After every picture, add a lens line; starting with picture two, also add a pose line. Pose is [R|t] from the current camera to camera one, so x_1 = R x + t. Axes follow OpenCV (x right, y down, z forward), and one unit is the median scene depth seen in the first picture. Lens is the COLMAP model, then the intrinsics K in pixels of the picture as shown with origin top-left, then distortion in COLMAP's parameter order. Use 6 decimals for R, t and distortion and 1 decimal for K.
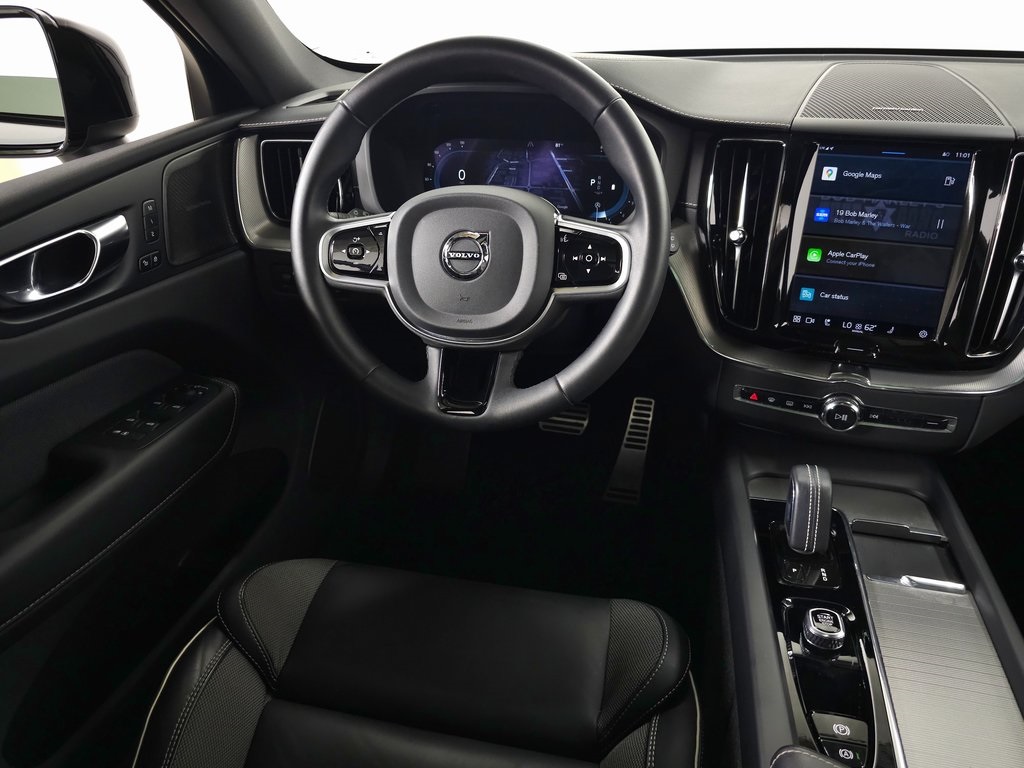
lens RADIAL K [[694.4, 0, 513.7], [0, 694.4, 389.0], [0, 0, 1]] dist [0.034441, -0.062721]
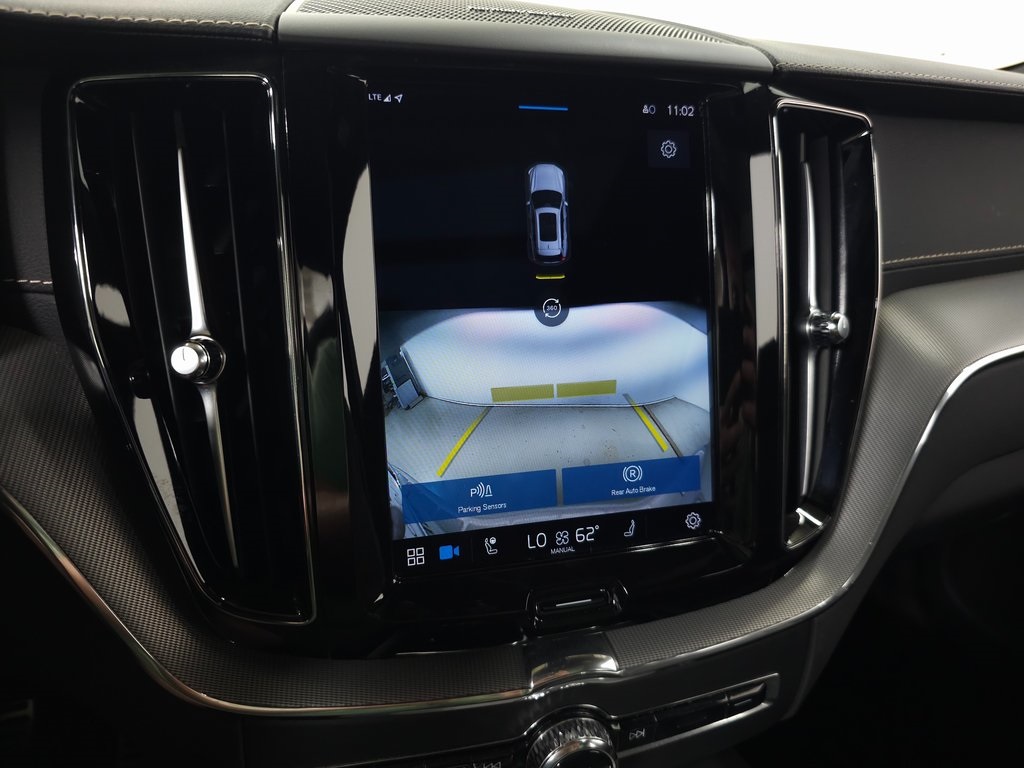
lens RADIAL K [[688.6, 0, 509.8], [0, 688.6, 383.0], [0, 0, 1]] dist [-0.000797, -0.000019]
pose [[0.802094, -0.170091, 0.572463, 0.268311], [0.245797, 0.967651, -0.056882, -0.163495], [-0.544269, 0.186335, 0.817955, 0.697269]]
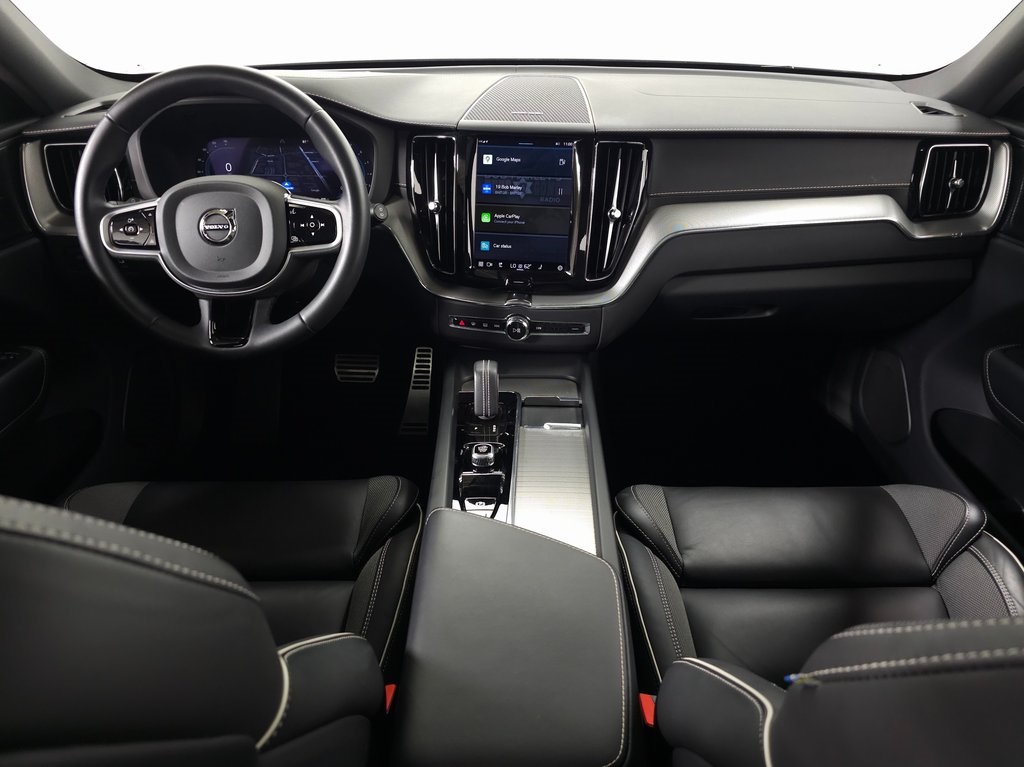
lens RADIAL K [[691.8, 0, 529.8], [0, 691.8, 399.3], [0, 0, 1]] dist [0.029081, -0.045207]
pose [[0.972635, -0.099586, 0.209912, 0.189586], [0.093448, 0.994861, 0.038981, 0.134282], [-0.212715, -0.018298, 0.976943, -0.420666]]
